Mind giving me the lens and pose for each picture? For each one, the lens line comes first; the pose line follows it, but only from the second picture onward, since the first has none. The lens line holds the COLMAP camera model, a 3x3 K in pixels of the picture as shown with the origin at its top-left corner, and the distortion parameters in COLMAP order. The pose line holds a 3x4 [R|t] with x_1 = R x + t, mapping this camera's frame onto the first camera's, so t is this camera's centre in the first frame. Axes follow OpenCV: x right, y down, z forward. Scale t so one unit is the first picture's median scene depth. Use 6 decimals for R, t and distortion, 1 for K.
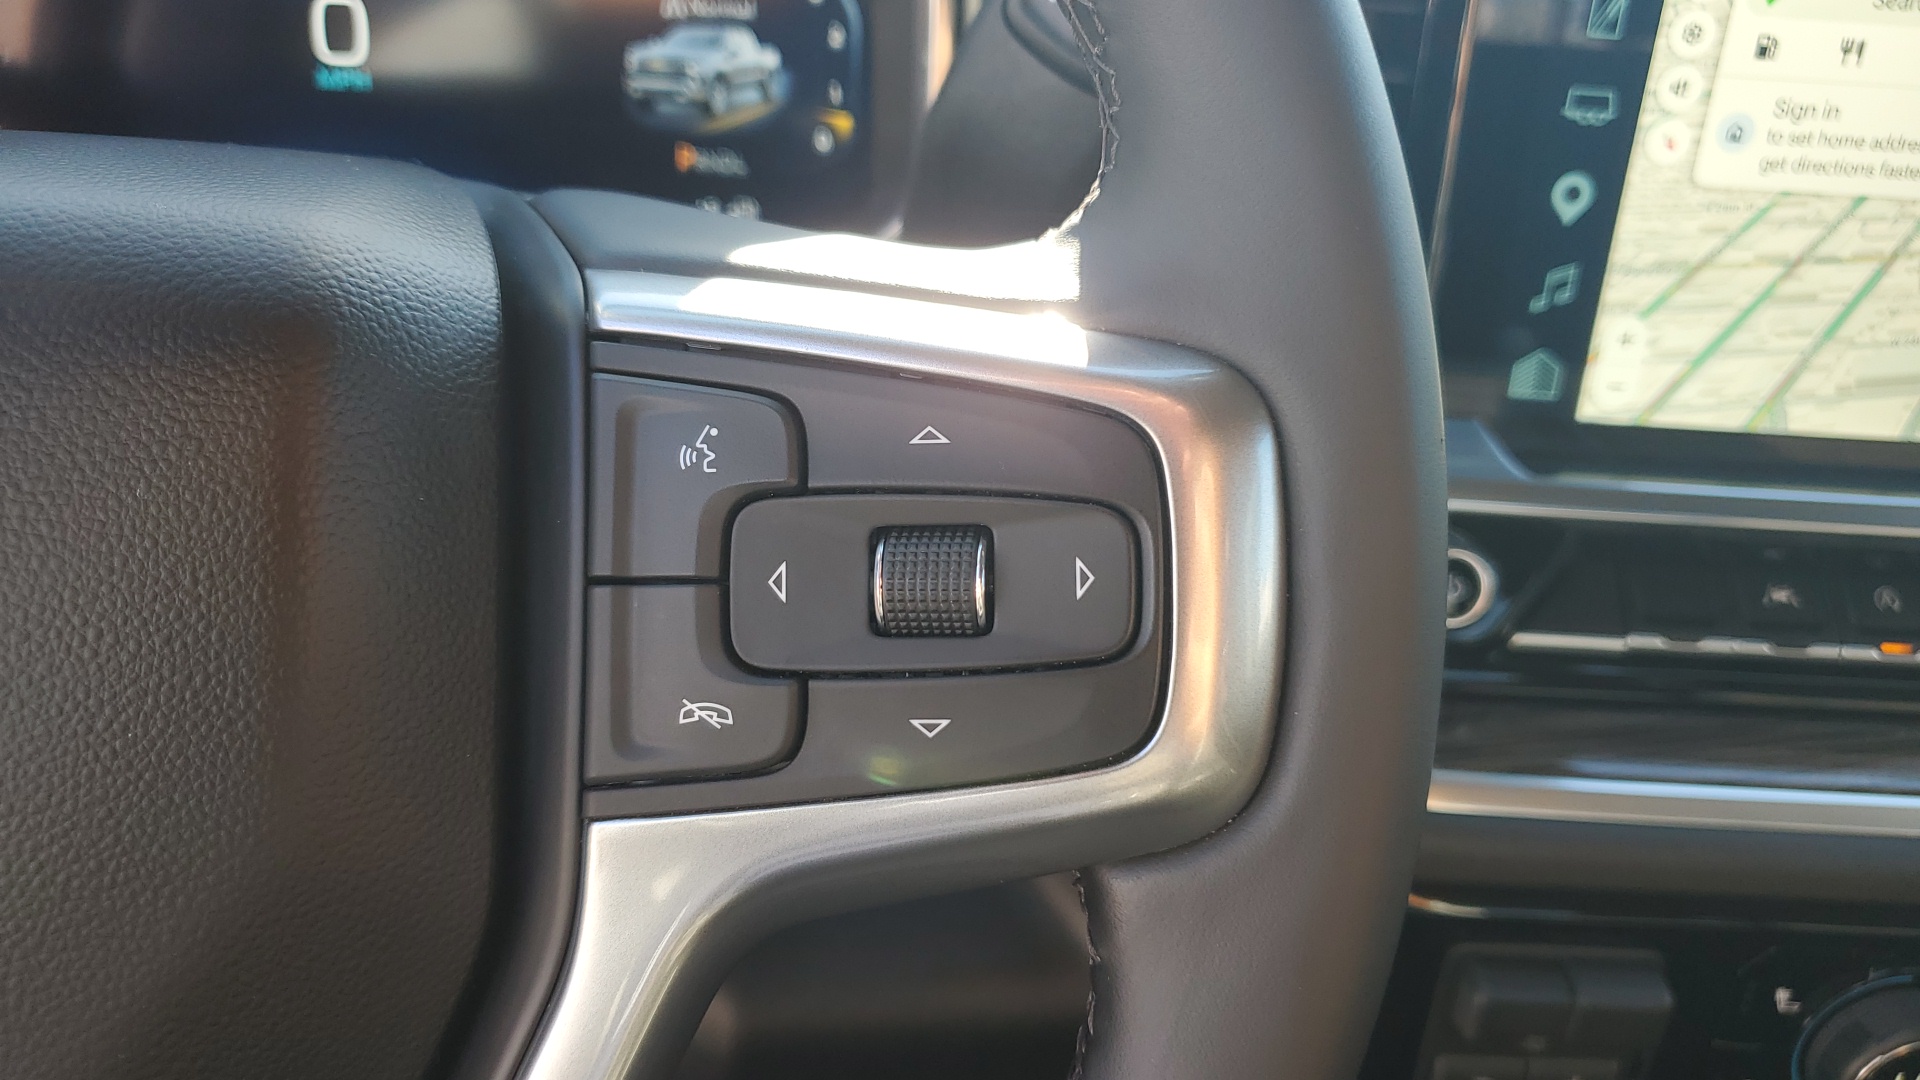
lens RADIAL K [[1583.5, 0, 965.5], [0, 1583.5, 541.9], [0, 0, 1]] dist [0.004428, 0.011633]
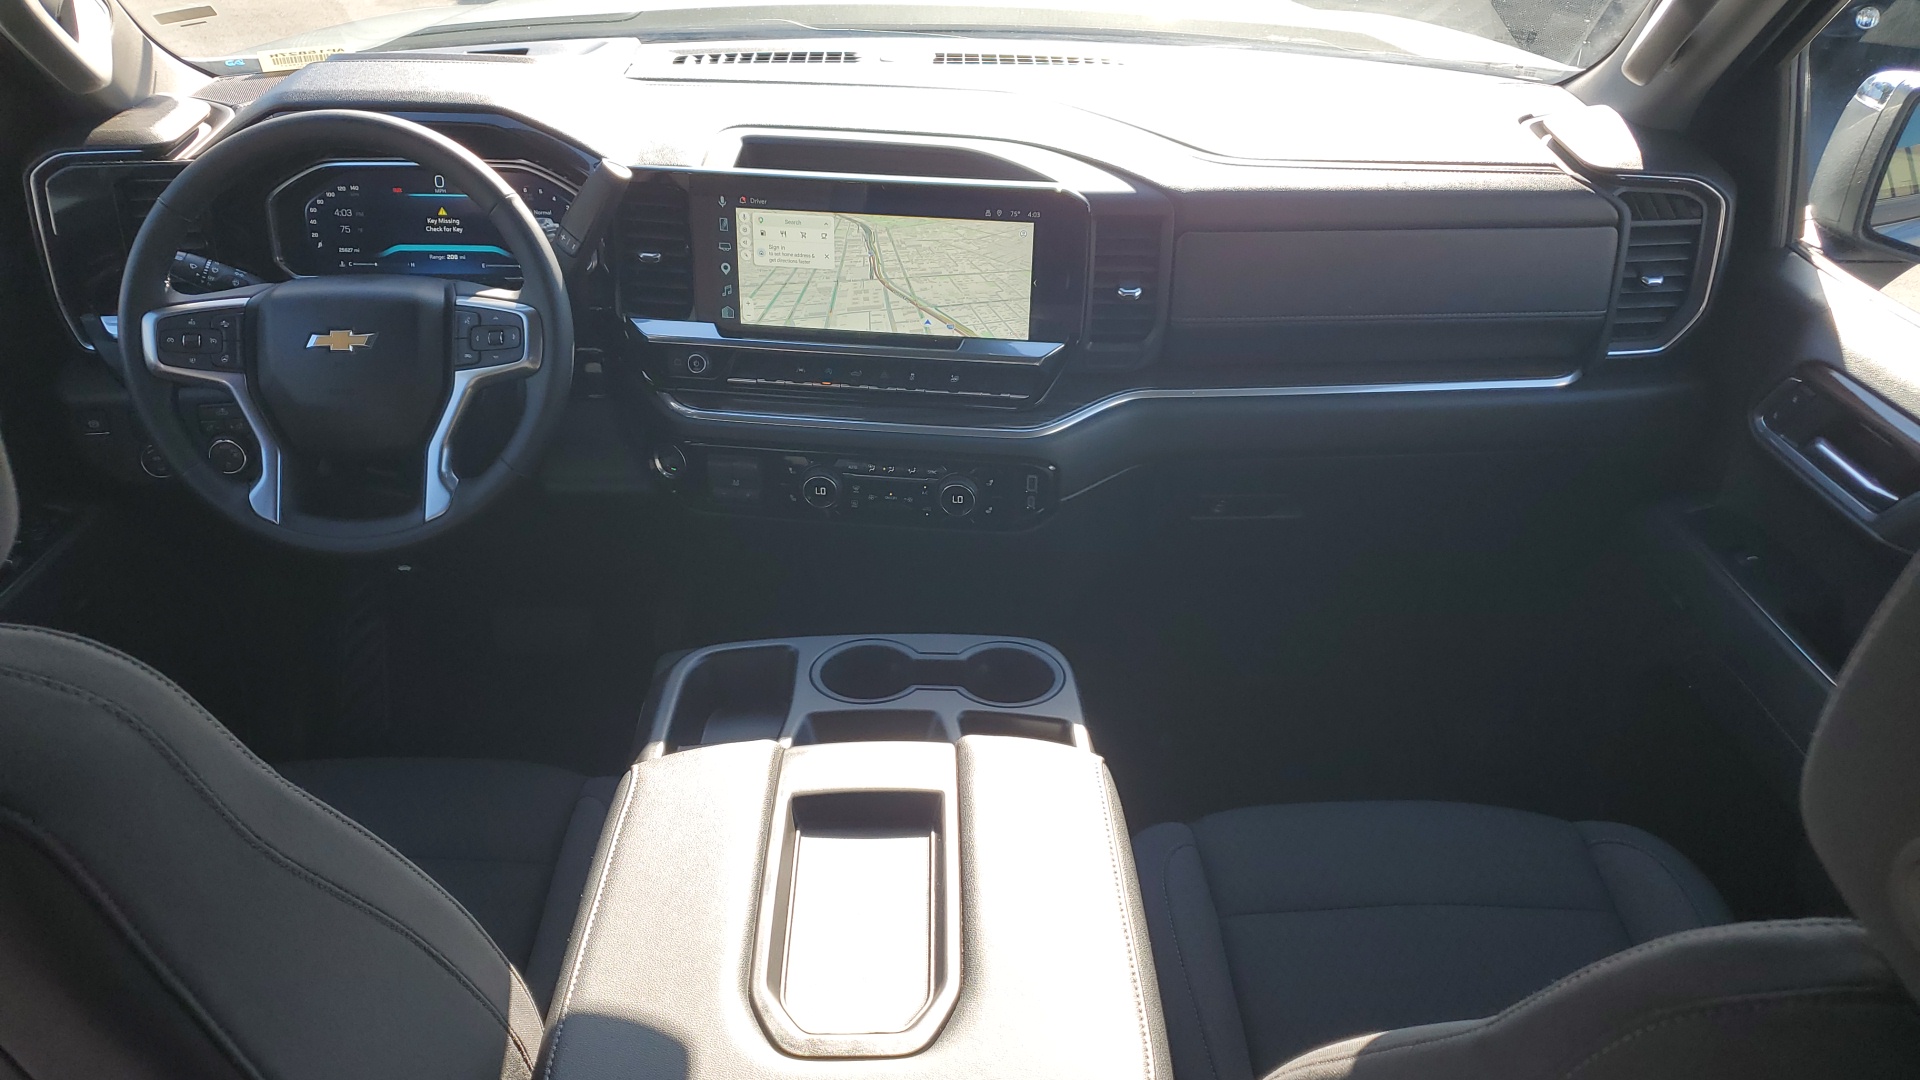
lens RADIAL K [[1384.2, 0, 961.4], [0, 1384.2, 585.4], [0, 0, 1]] dist [0.013477, -0.092219]
pose [[0.995630, 0.017692, -0.091699, 1.320425], [-0.009847, 0.996306, 0.085311, 0.286610], [0.092870, -0.084035, 0.992126, -2.548294]]
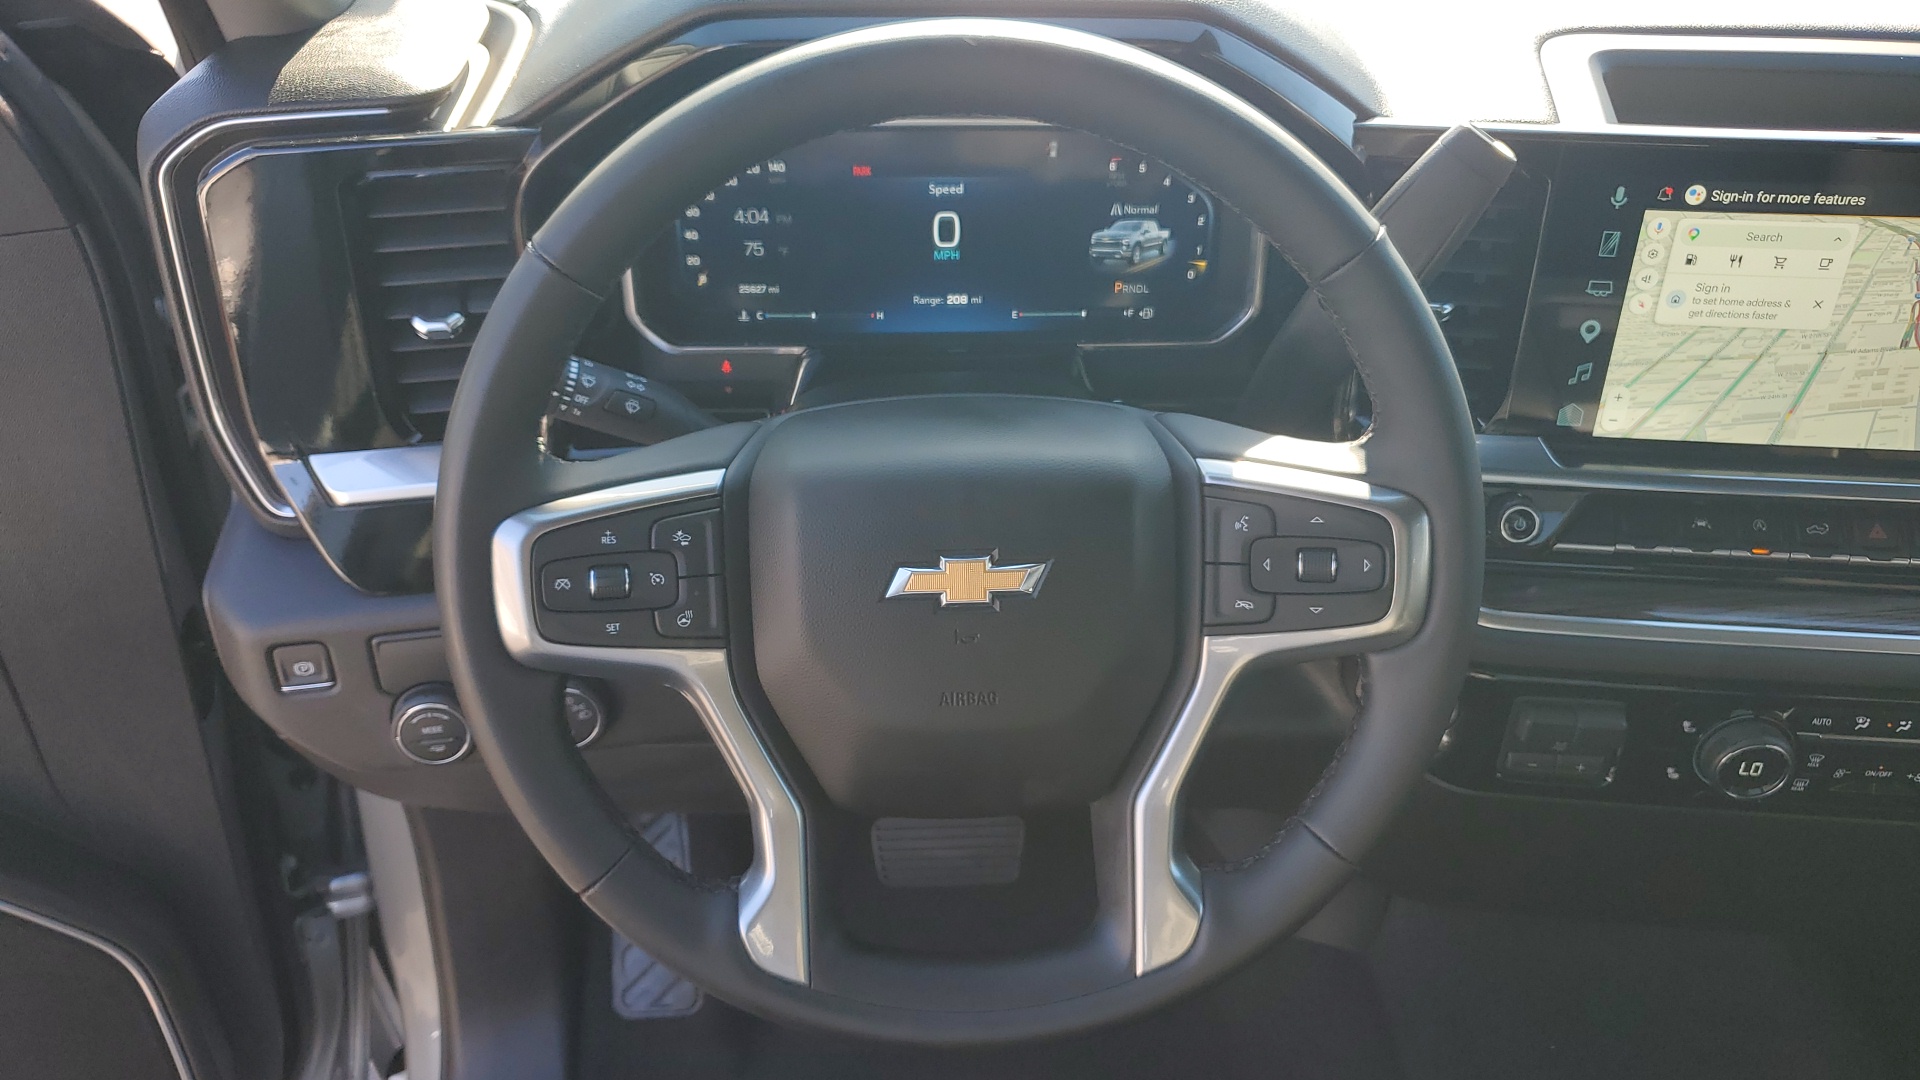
lens RADIAL K [[1545.7, 0, 986.9], [0, 1545.7, 570.4], [0, 0, 1]] dist [0.040610, -0.002216]
pose [[0.995685, 0.003170, -0.092748, -0.190457], [0.009590, 0.990551, 0.136812, -0.192032], [0.092305, -0.137111, 0.986246, -1.038961]]
